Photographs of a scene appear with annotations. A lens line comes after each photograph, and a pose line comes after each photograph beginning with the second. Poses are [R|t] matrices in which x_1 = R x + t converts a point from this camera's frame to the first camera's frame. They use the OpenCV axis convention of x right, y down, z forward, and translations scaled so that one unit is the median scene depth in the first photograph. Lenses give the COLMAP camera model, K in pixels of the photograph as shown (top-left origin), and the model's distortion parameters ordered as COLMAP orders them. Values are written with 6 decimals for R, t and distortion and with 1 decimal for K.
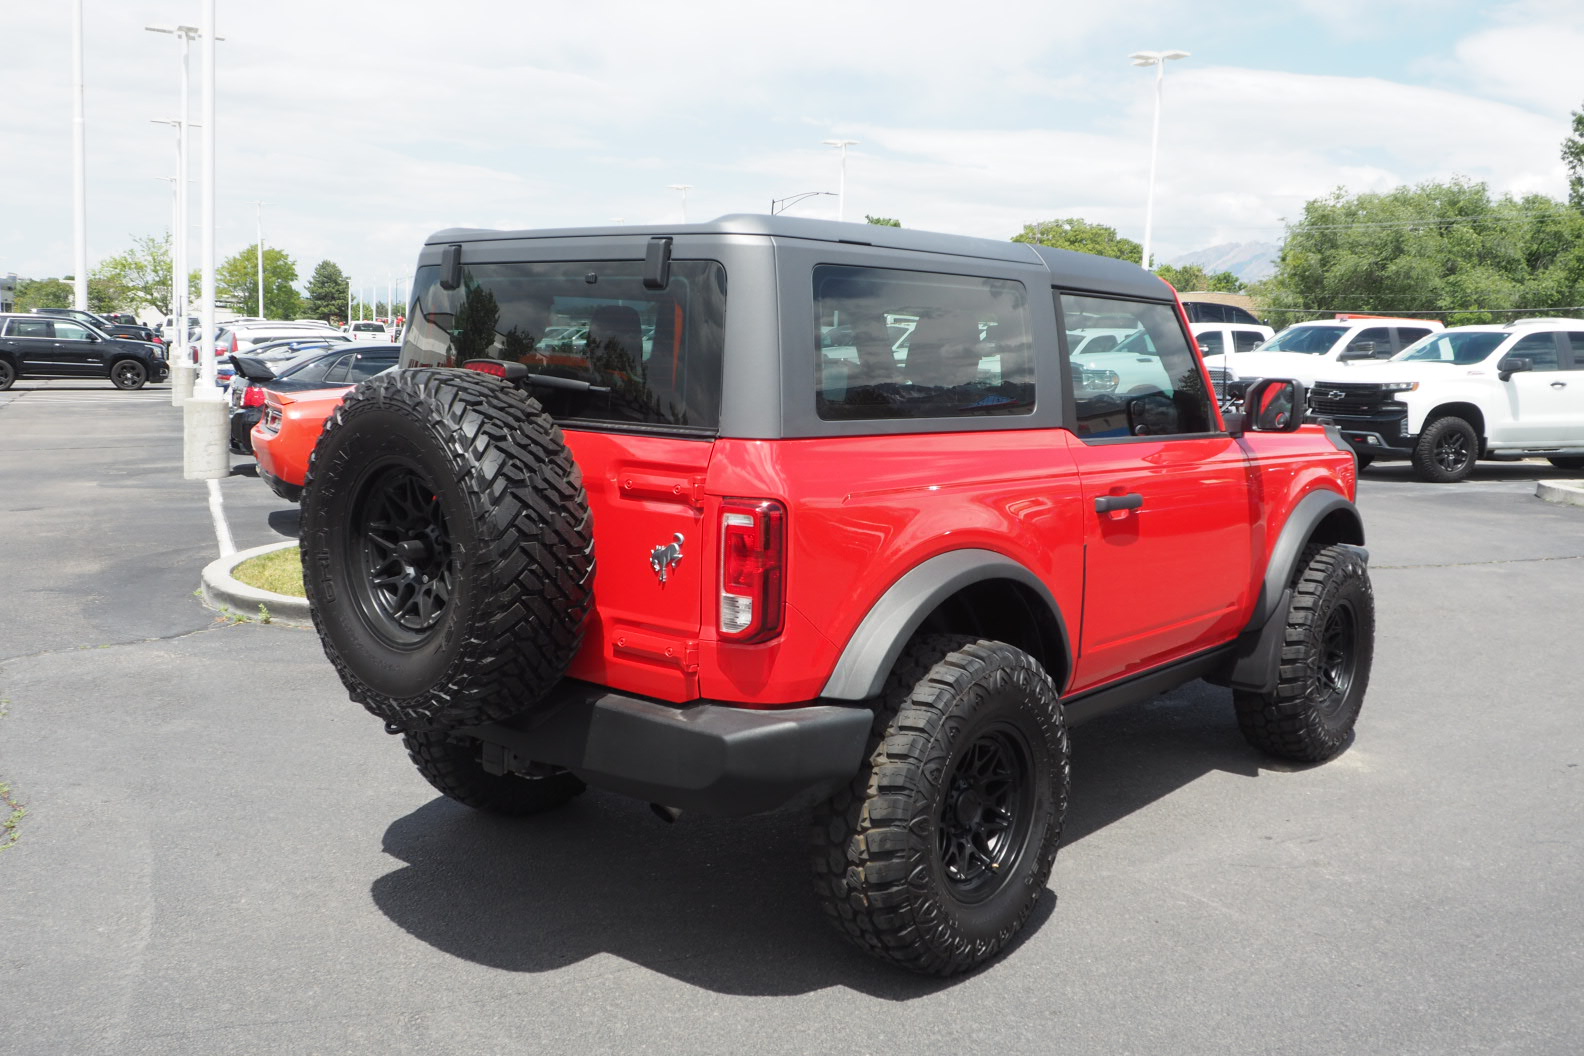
lens RADIAL K [[1399.9, 0, 817.8], [0, 1399.9, 535.1], [0, 0, 1]] dist [0.004623, -0.000990]
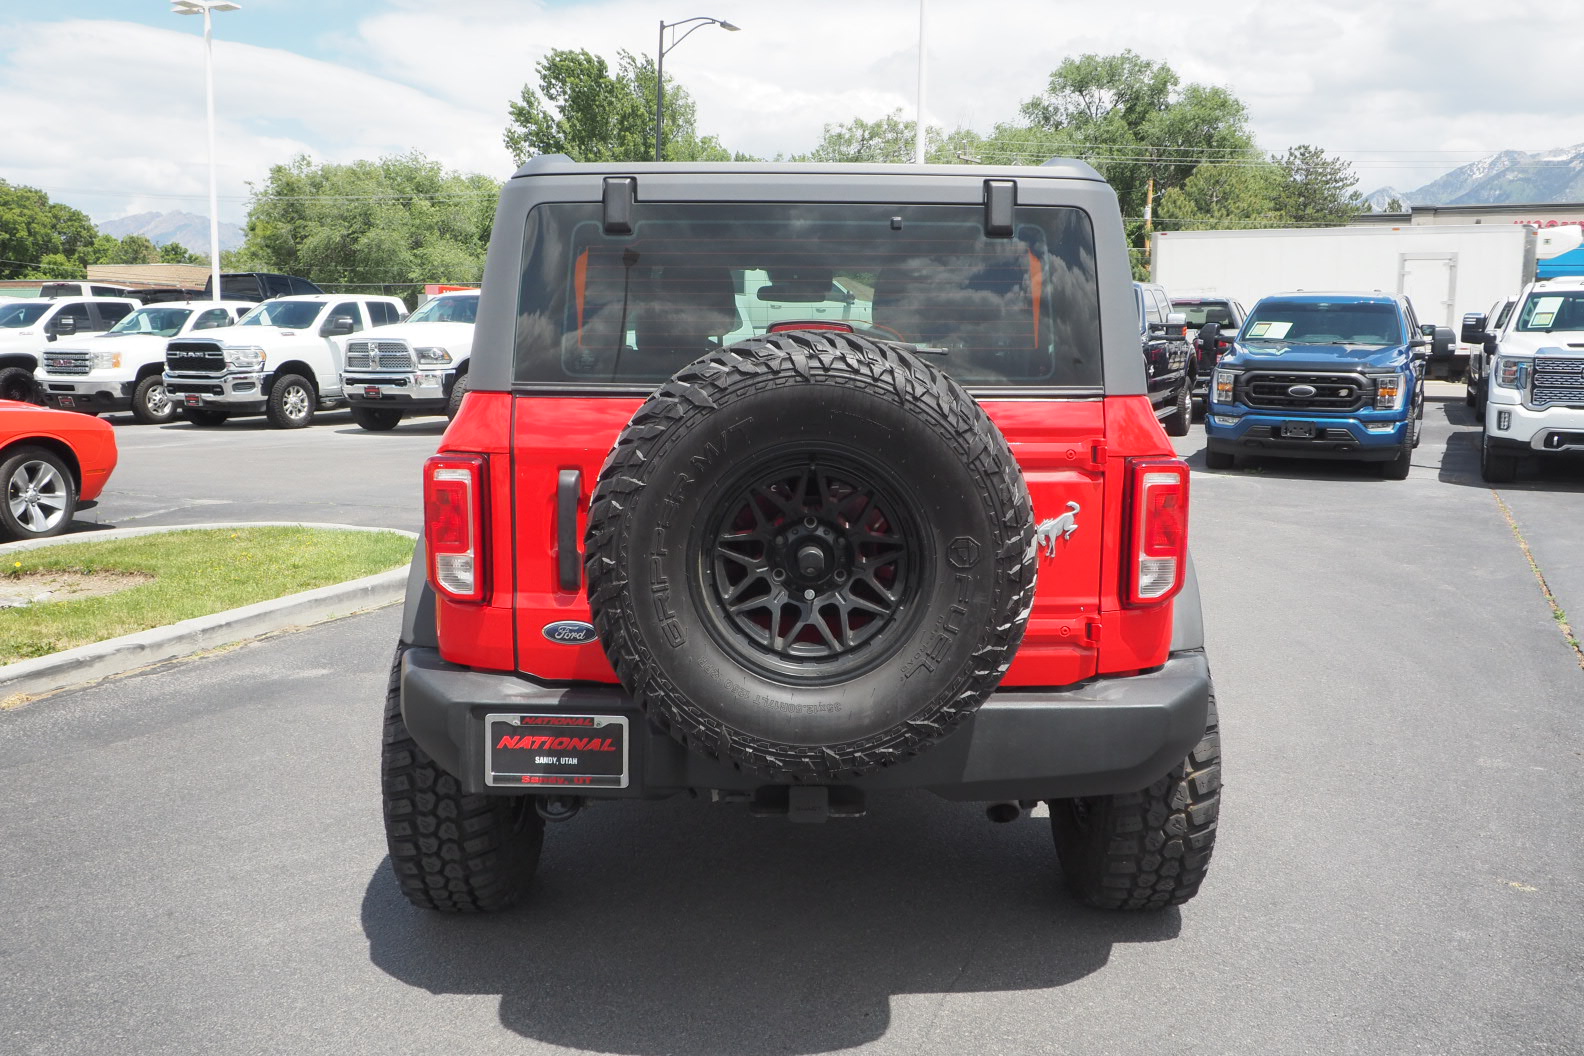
lens RADIAL K [[1399.9, 0, 817.8], [0, 1399.9, 535.1], [0, 0, 1]] dist [0.004623, -0.000990]
pose [[0.760771, -0.119371, 0.637949, -0.120218], [0.107184, 0.992552, 0.057902, -0.007500], [-0.640109, 0.024328, 0.767899, 0.058602]]
